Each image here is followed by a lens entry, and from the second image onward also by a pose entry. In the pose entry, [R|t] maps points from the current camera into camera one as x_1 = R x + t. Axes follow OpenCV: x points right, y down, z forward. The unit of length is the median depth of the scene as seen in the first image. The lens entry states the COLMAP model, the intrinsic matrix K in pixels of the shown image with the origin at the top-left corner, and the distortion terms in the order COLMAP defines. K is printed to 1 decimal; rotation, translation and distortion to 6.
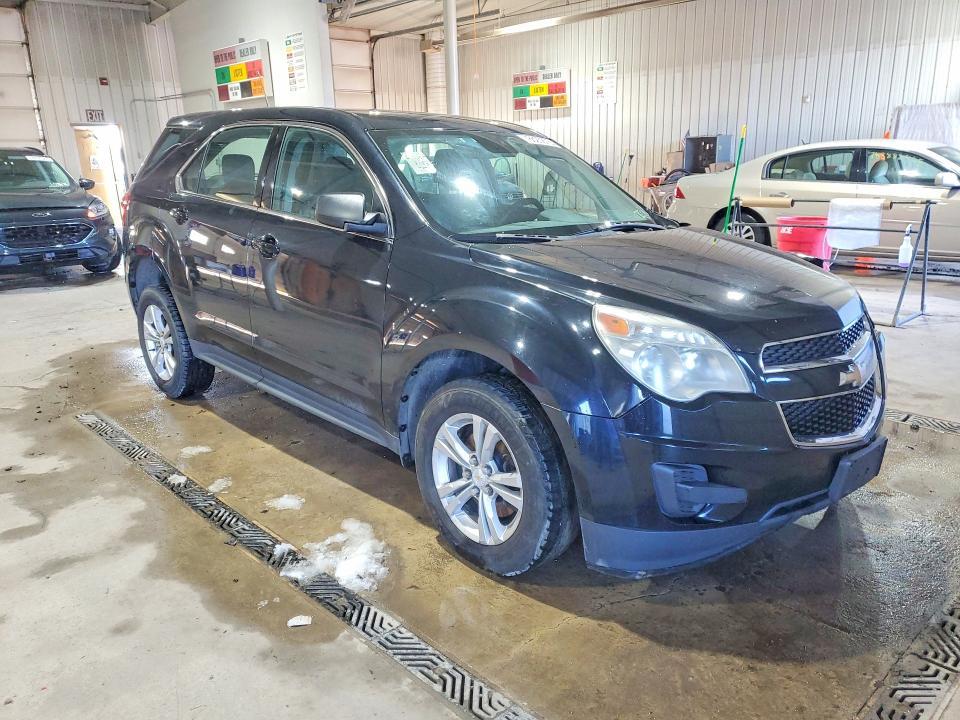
lens RADIAL K [[720.7, 0, 480.0], [0, 720.7, 360.0], [0, 0, 1]] dist [-0.001275, 0.000535]
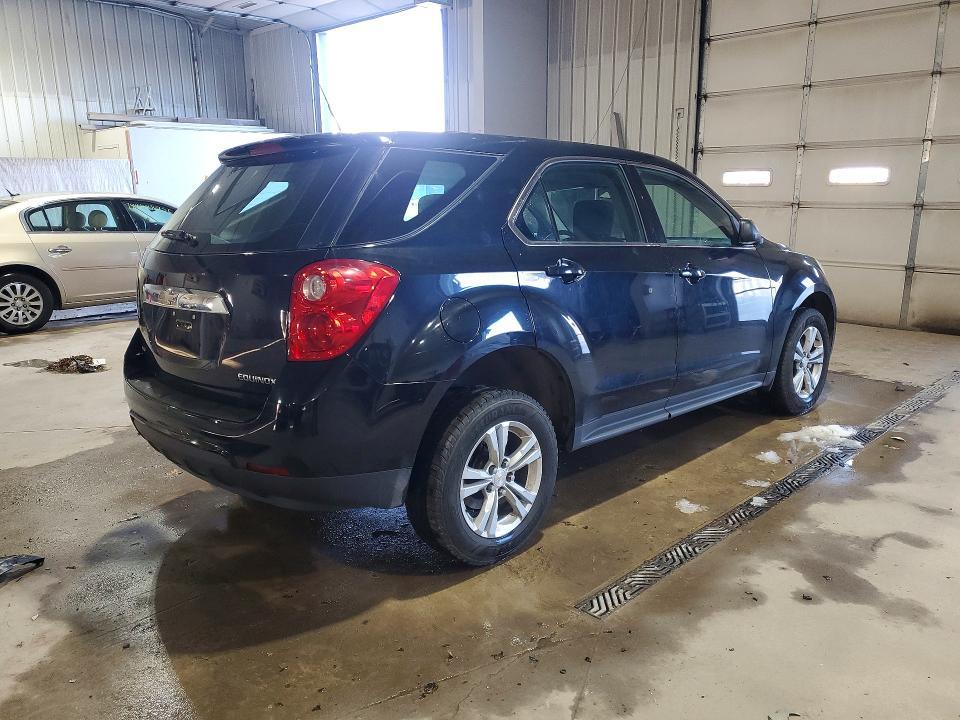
lens RADIAL K [[720.7, 0, 480.0], [0, 720.7, 360.0], [0, 0, 1]] dist [-0.001275, 0.000535]
pose [[0.029972, -0.214562, 0.976250, -1.434303], [0.282873, 0.938583, 0.197599, -0.352212], [-0.958689, 0.270232, 0.088825, 1.266510]]
